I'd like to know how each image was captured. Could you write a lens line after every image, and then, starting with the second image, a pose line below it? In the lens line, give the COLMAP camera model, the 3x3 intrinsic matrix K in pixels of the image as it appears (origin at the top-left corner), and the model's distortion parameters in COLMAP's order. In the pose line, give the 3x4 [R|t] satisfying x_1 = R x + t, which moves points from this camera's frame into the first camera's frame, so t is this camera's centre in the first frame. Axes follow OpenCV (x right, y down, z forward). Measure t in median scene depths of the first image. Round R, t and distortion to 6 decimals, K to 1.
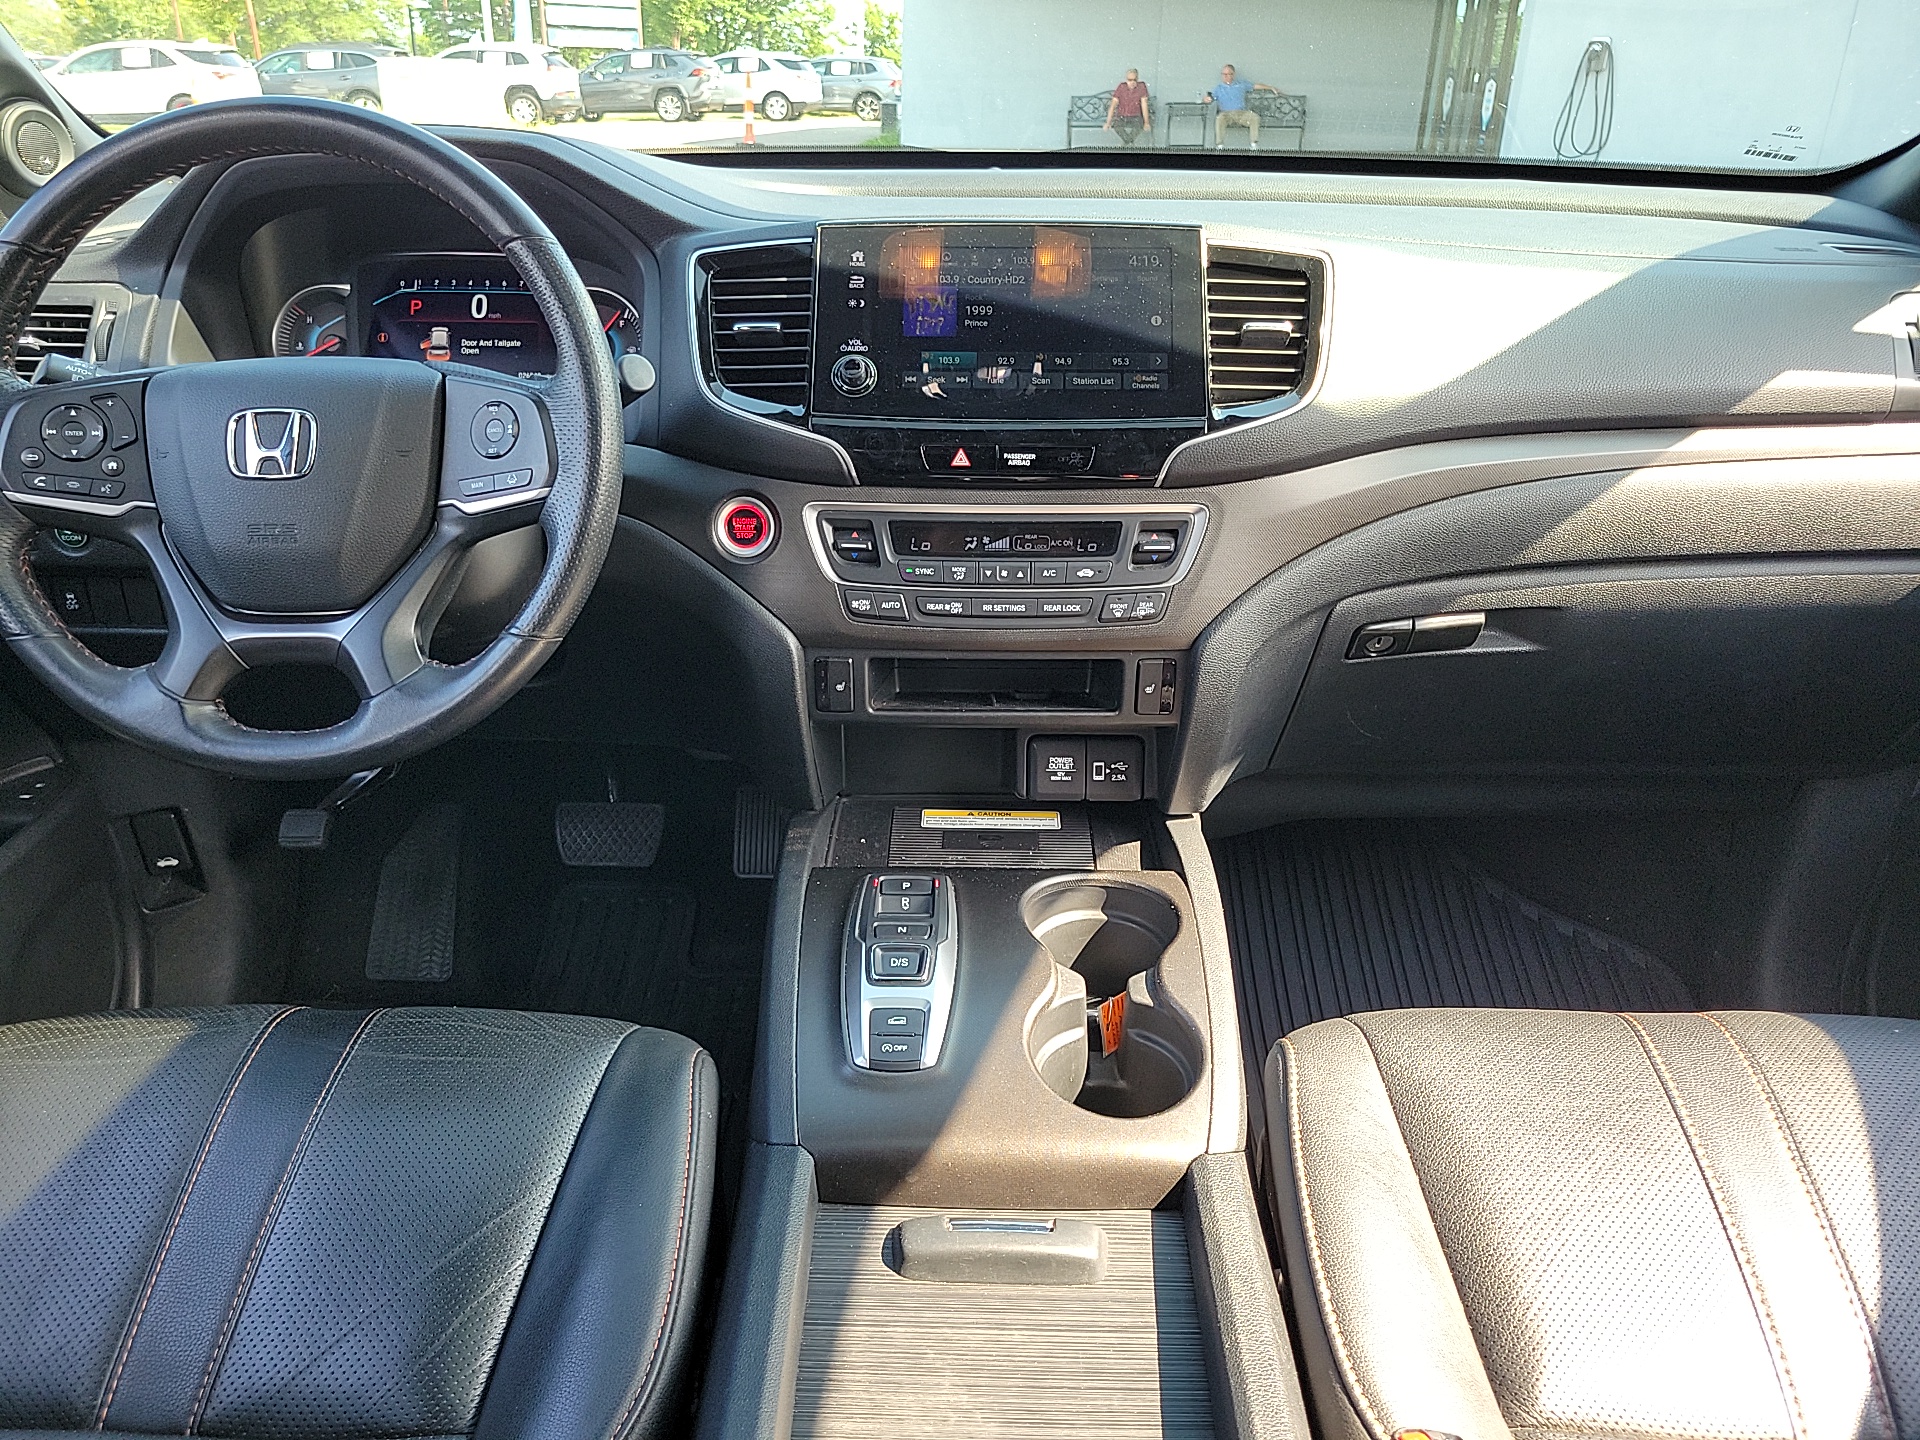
lens RADIAL K [[1434.9, 0, 964.2], [0, 1434.9, 713.8], [0, 0, 1]] dist [0.025933, -0.006133]
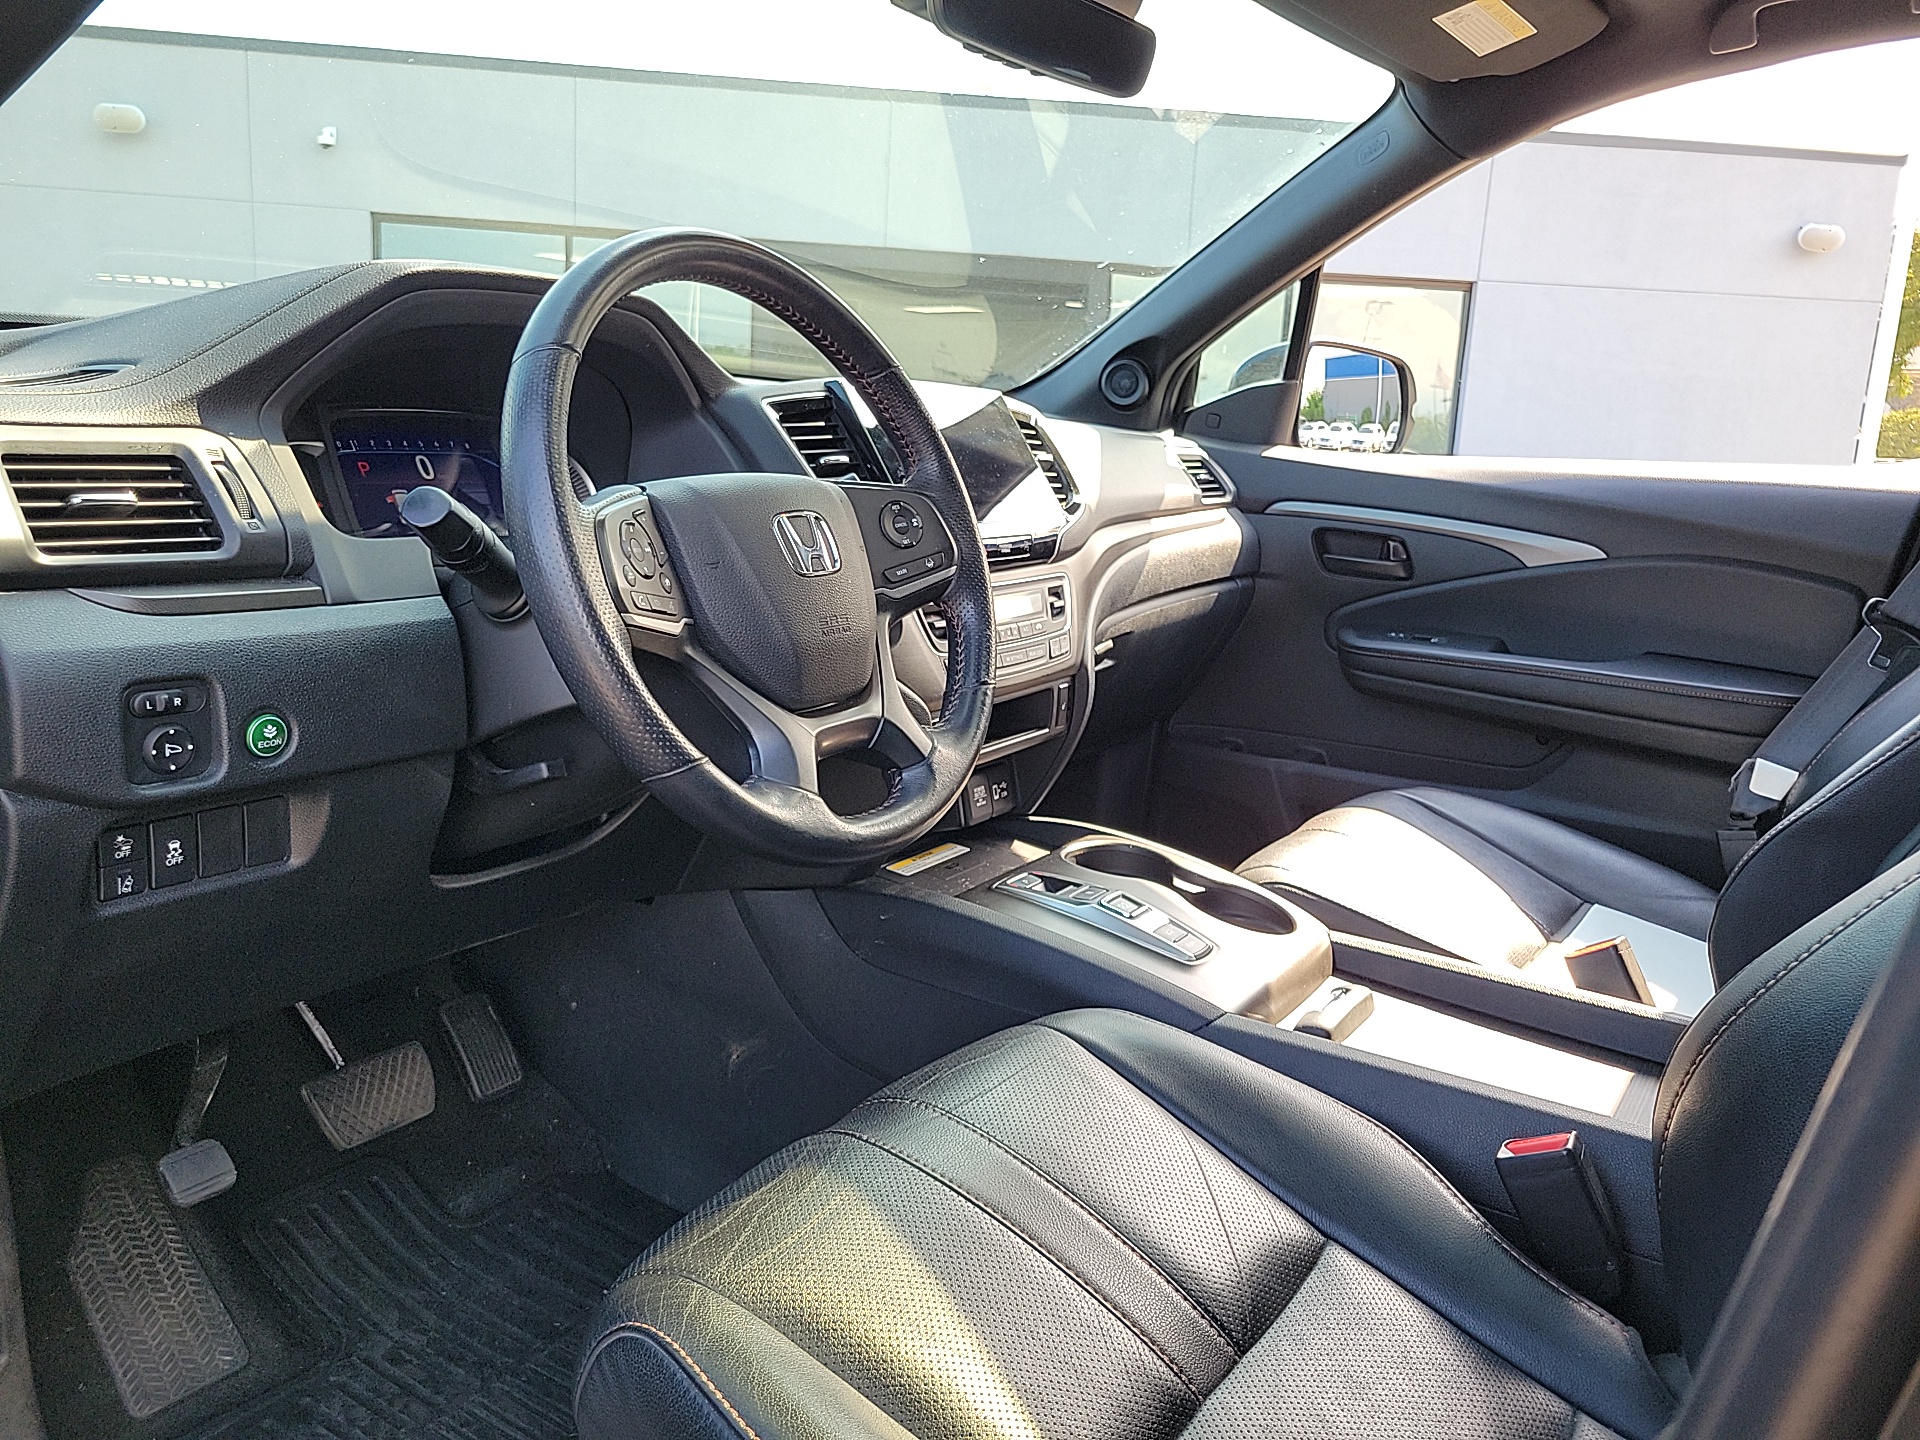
lens RADIAL K [[1442.7, 0, 939.1], [0, 1442.7, 724.0], [0, 0, 1]] dist [0.010294, -0.002025]
pose [[0.540257, -0.155319, 0.827042, -1.128052], [0.301777, 0.953206, -0.018120, -0.012194], [-0.785527, 0.259372, 0.561848, 0.318192]]
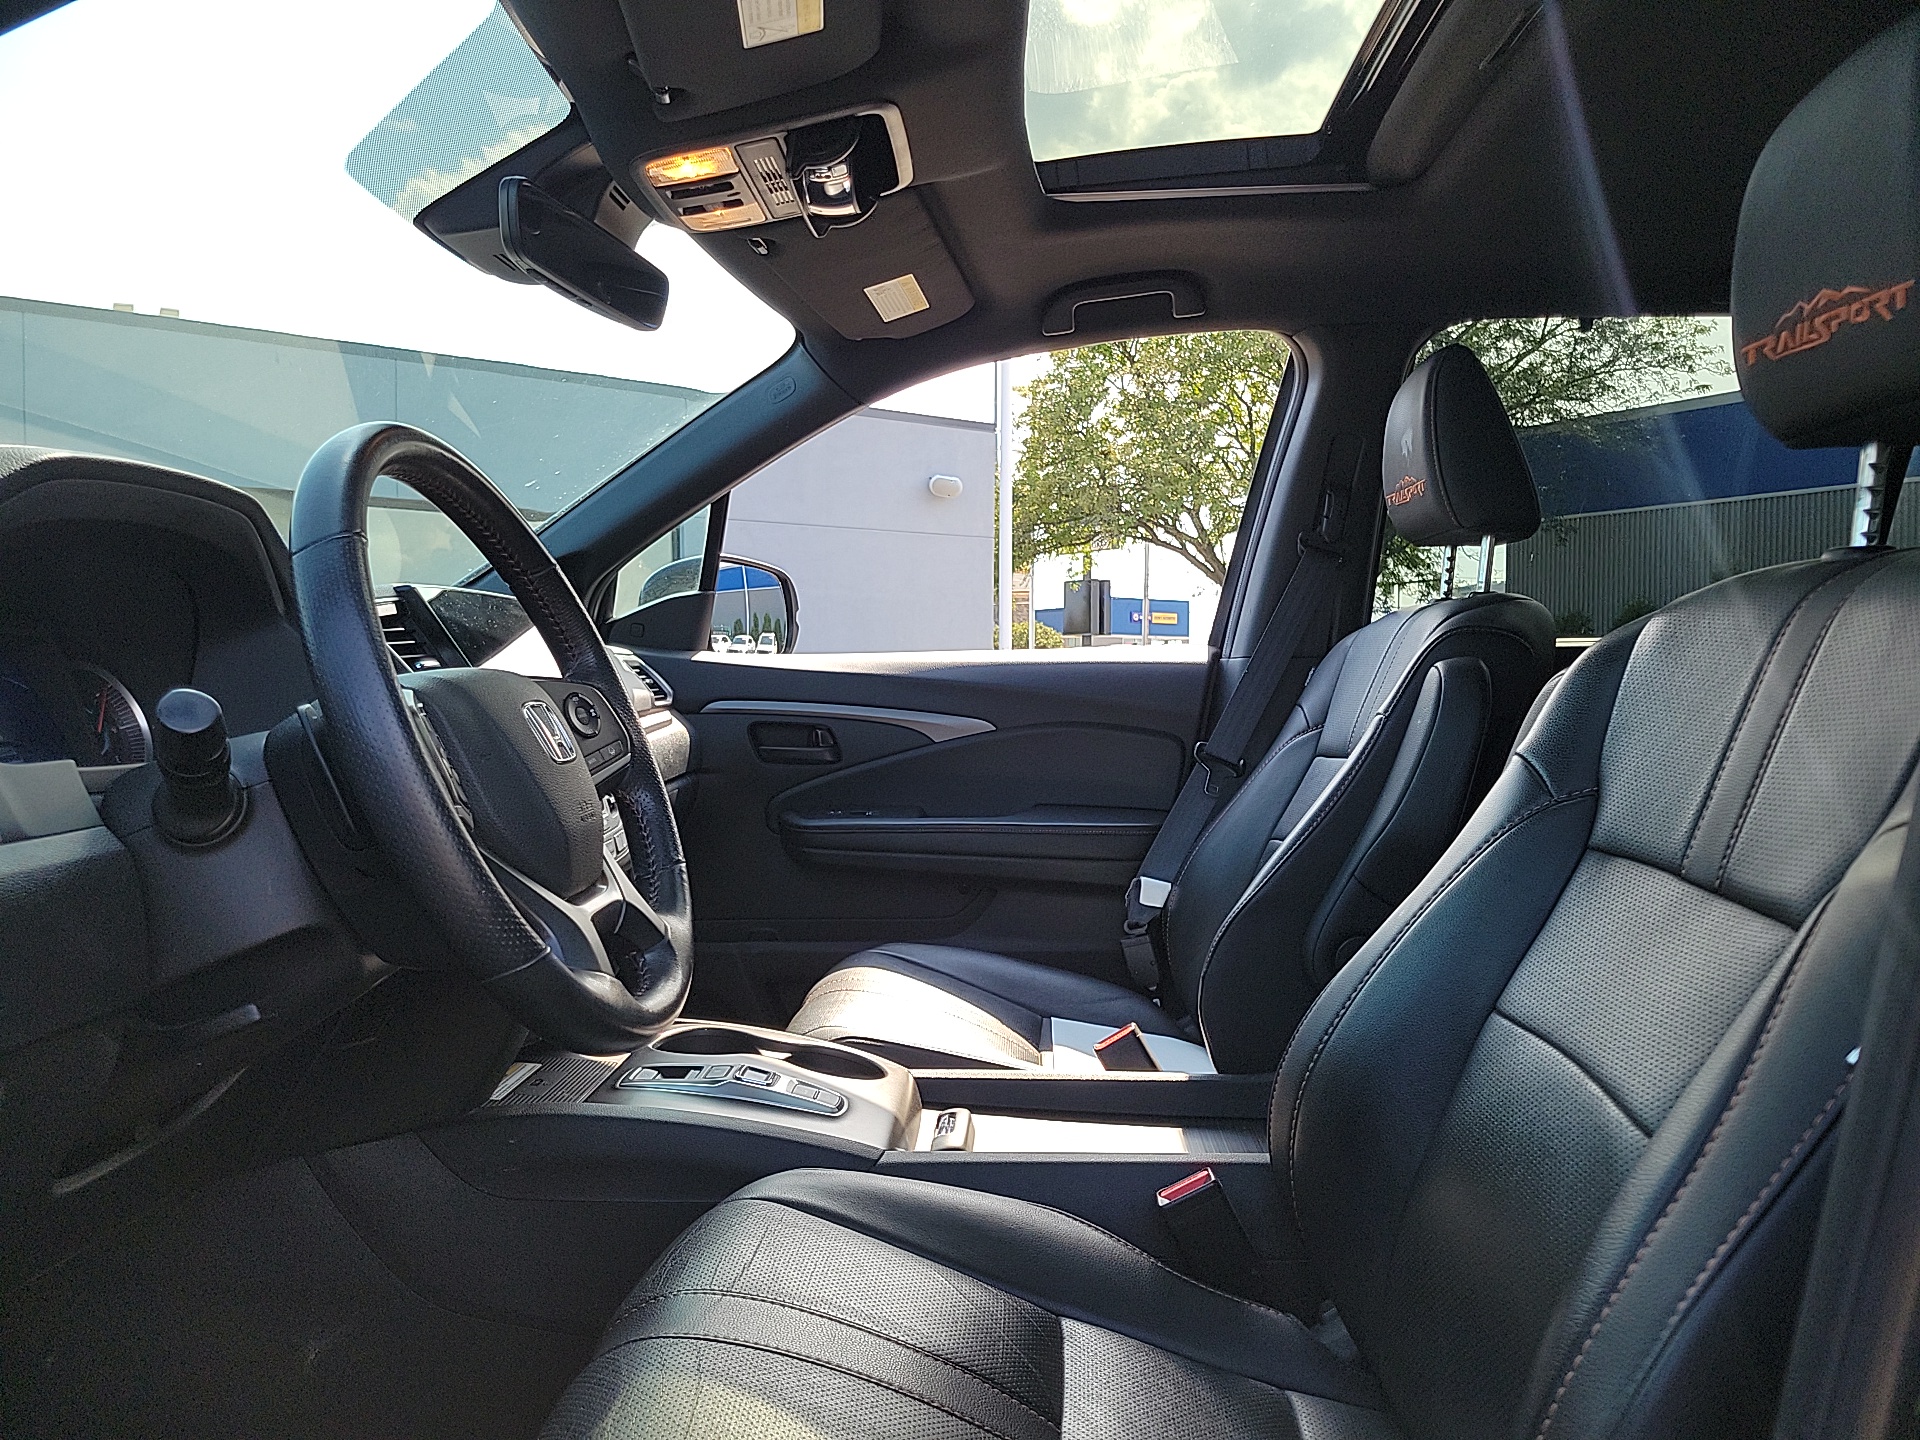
lens RADIAL K [[1434.9, 0, 964.2], [0, 1434.9, 713.8], [0, 0, 1]] dist [0.025933, -0.006133]
pose [[0.025071, -0.039541, 0.998903, -1.297543], [0.404633, 0.914109, 0.026029, -0.089197], [-0.914135, 0.403537, 0.038918, 0.581258]]
